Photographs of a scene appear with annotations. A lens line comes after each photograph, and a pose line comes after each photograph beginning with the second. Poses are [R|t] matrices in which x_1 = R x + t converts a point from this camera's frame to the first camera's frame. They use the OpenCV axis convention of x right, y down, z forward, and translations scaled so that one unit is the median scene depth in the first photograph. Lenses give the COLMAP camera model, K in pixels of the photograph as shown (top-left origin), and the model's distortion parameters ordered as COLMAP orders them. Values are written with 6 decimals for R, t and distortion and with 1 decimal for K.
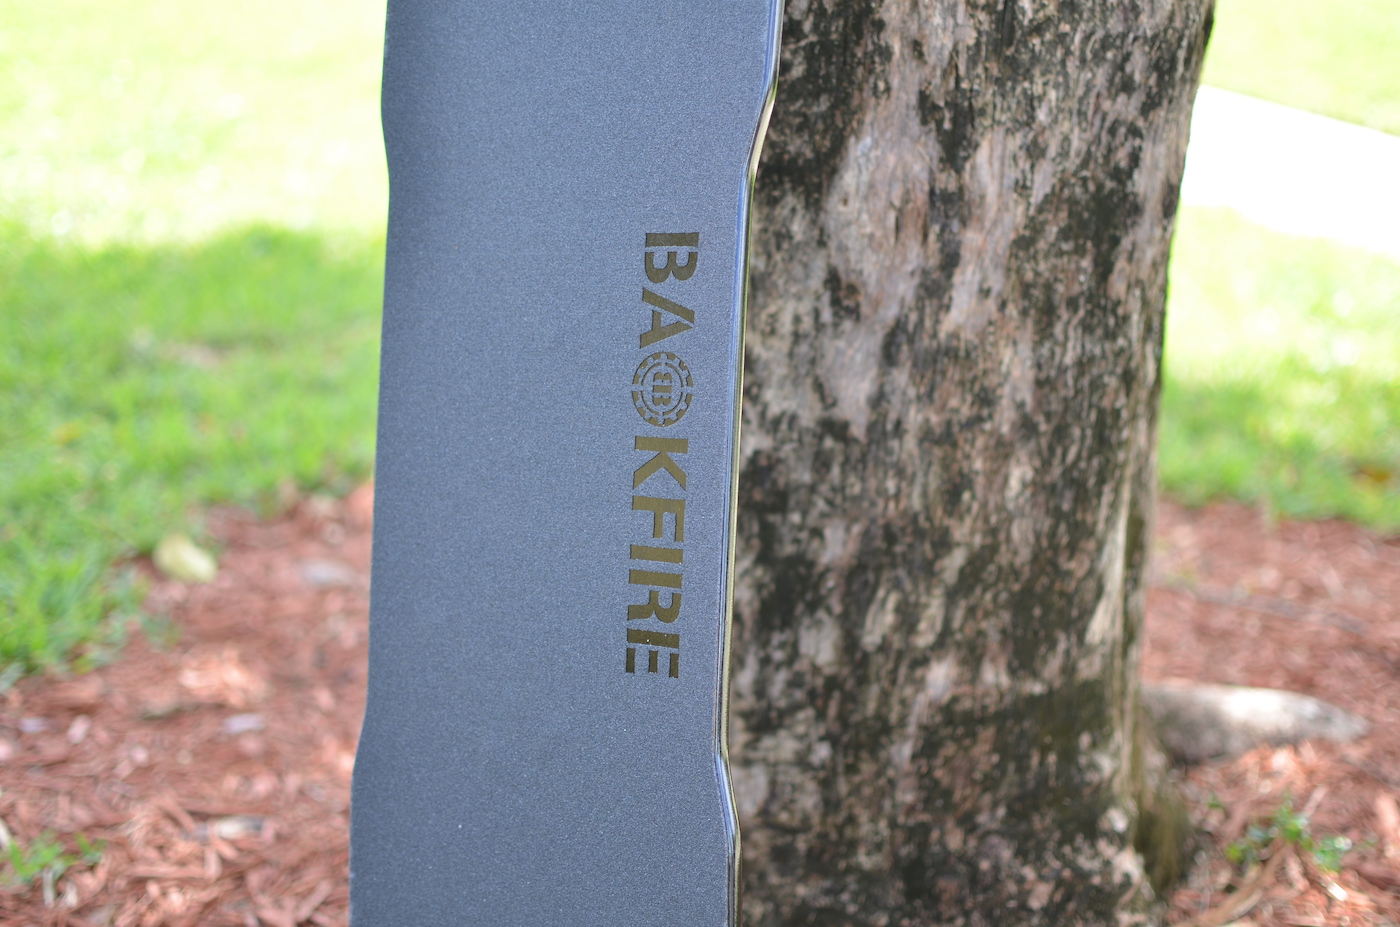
lens RADIAL K [[2155.8, 0, 697.5], [0, 2155.8, 463.9], [0, 0, 1]] dist [-0.152560, 0.000000]
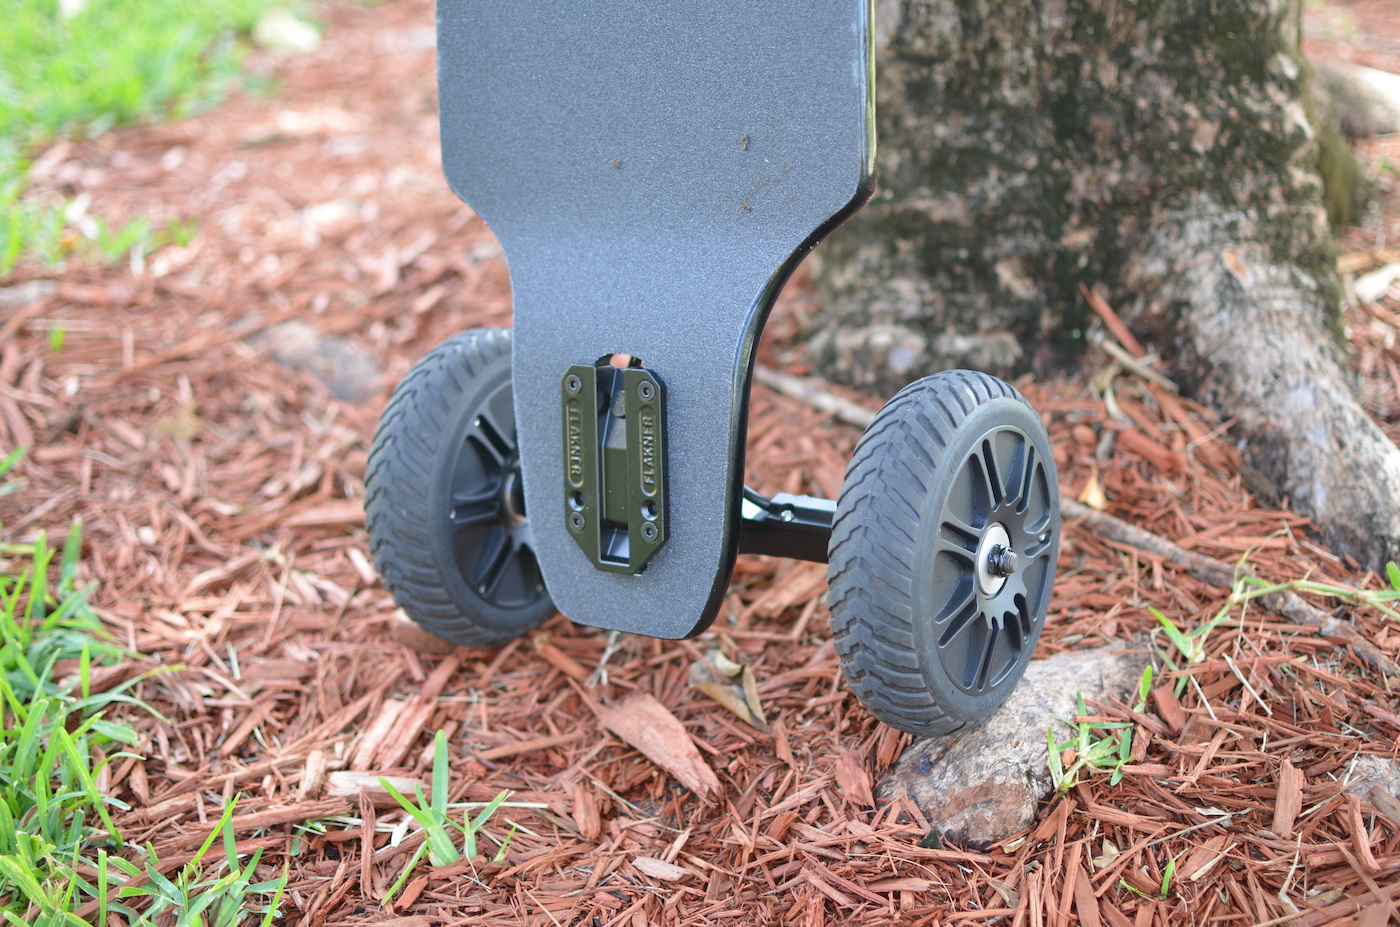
lens RADIAL K [[2155.8, 0, 702.3], [0, 2155.8, 463.0], [0, 0, 1]] dist [-0.152560, 0.000000]
pose [[0.997811, -0.025449, -0.061035, -0.000555], [0.031579, 0.994316, 0.101679, 0.241267], [0.058101, -0.103384, 0.992943, 0.075350]]
